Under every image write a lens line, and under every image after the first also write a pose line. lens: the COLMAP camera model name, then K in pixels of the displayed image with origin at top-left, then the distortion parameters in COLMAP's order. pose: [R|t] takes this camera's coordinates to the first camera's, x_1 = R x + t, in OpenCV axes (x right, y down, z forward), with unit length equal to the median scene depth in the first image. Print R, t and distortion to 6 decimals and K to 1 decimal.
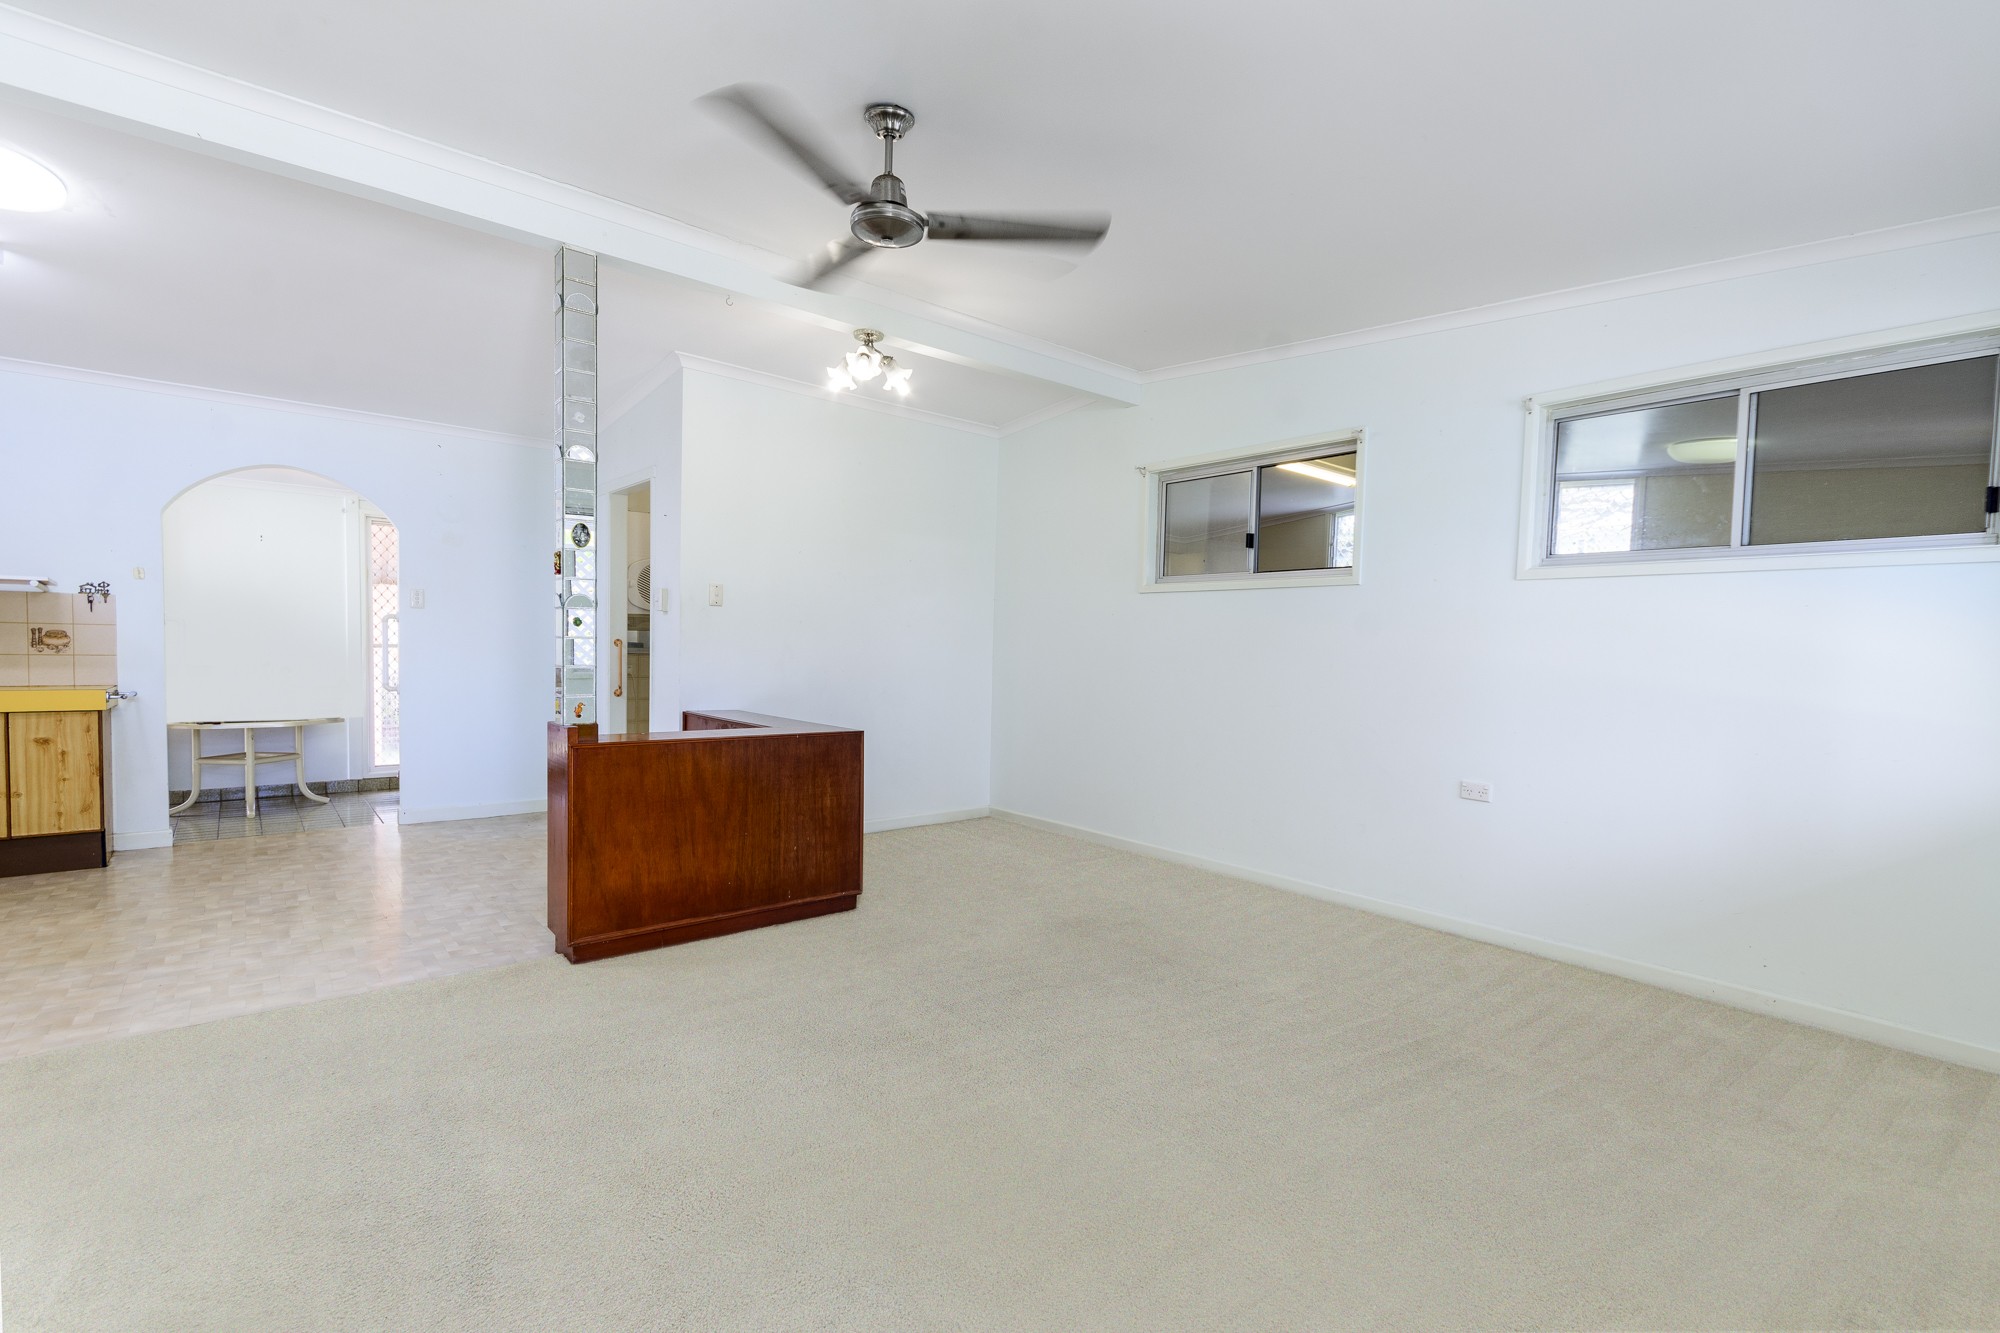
lens RADIAL K [[898.4, 0, 1000.0], [0, 898.4, 666.5], [0, 0, 1]] dist [0.000315, -0.000021]
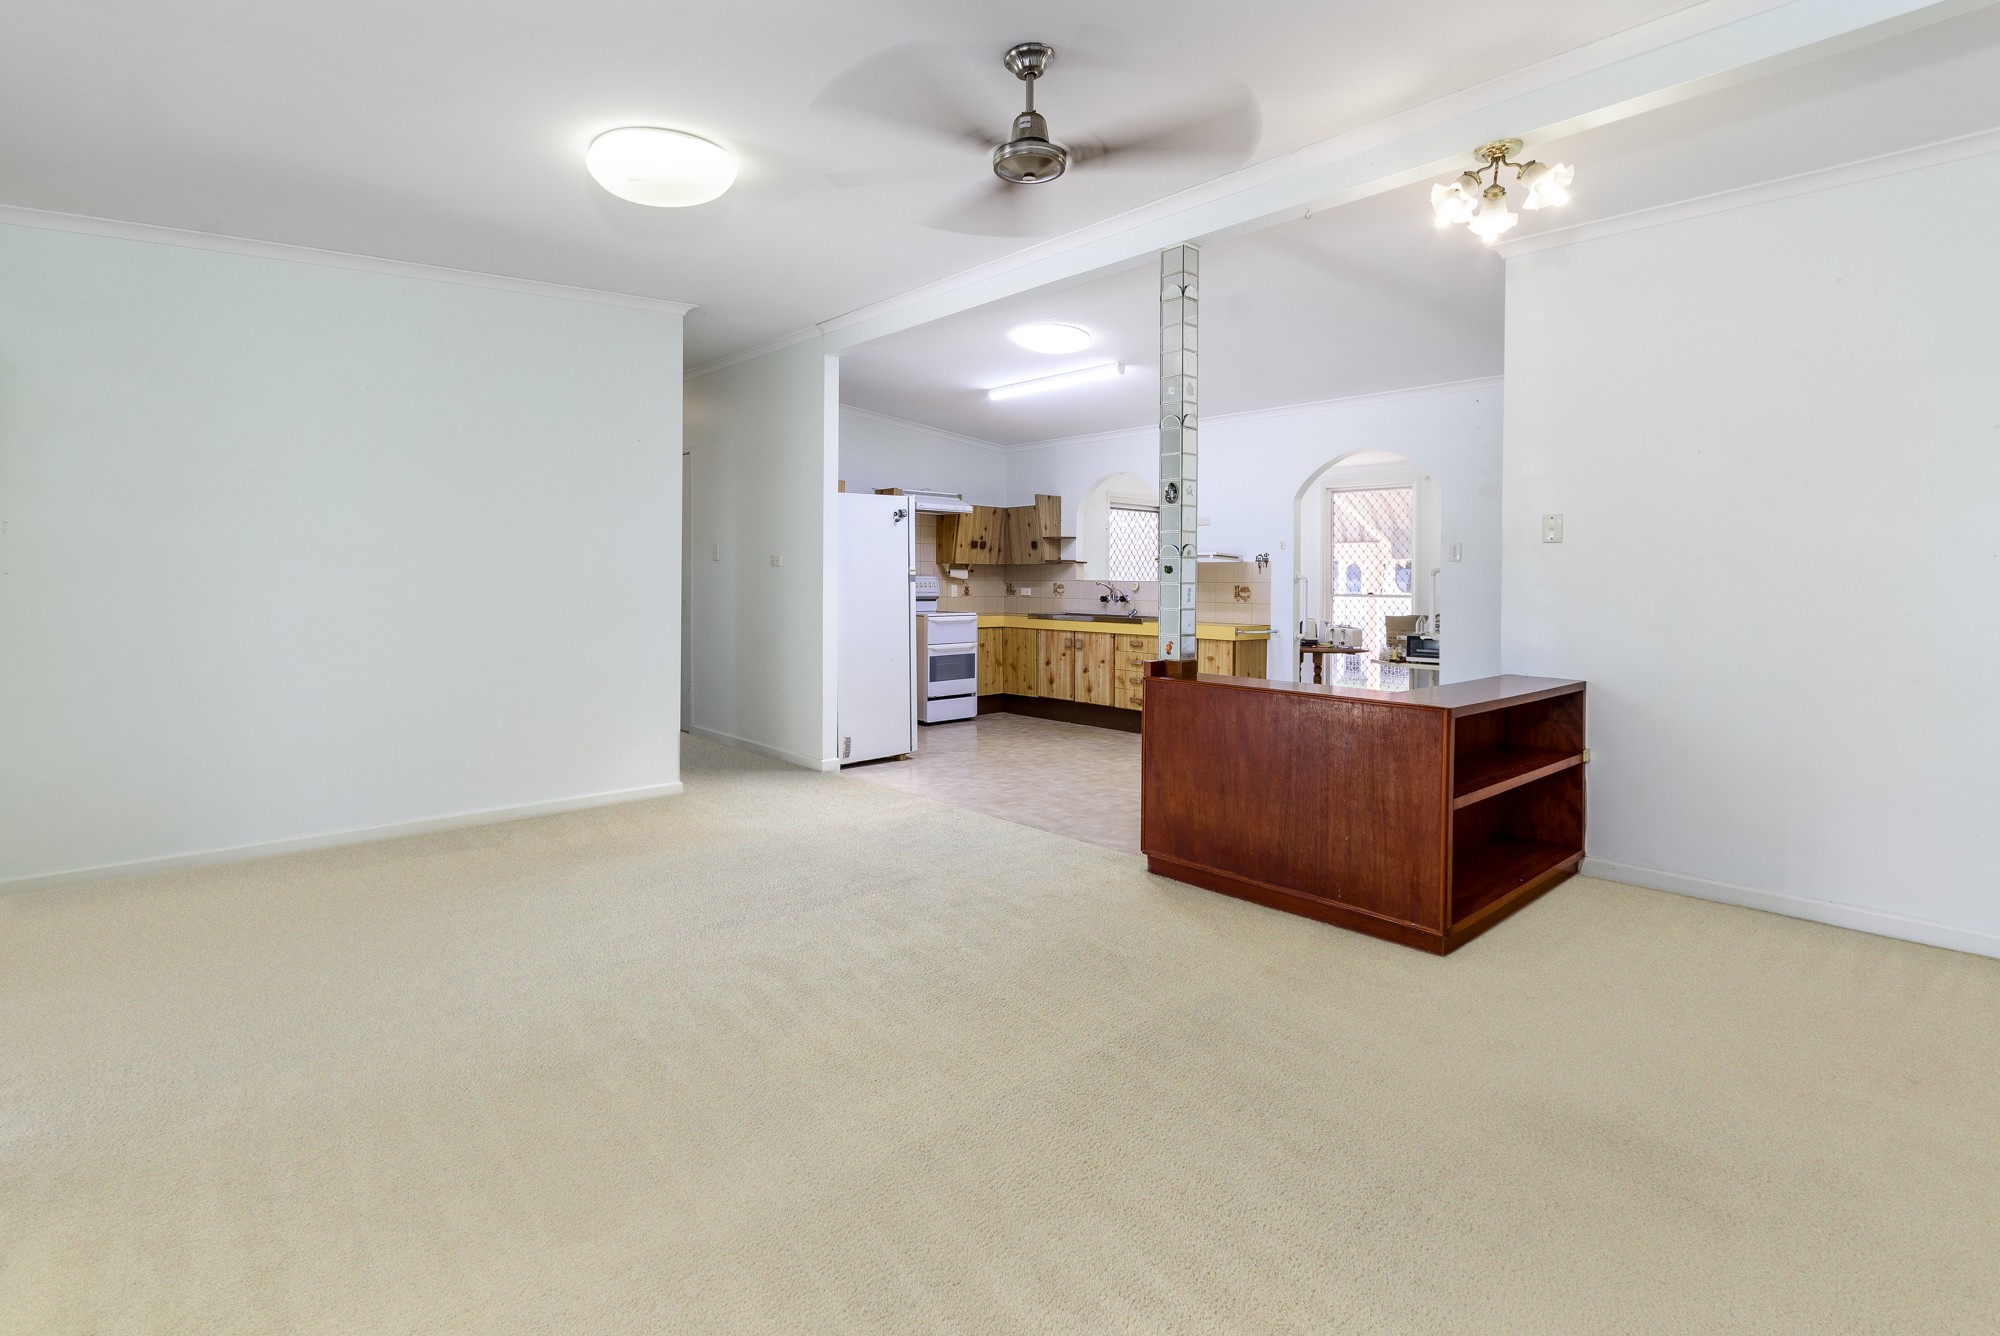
lens RADIAL K [[925.7, 0, 1001.9], [0, 925.7, 572.8], [0, 0, 1]] dist [-0.000120, -0.000014]
pose [[0.056807, -0.031099, -0.997901, 0.622704], [-0.029033, 0.999041, -0.032787, -0.001539], [0.997963, 0.030834, 0.055849, 0.660752]]
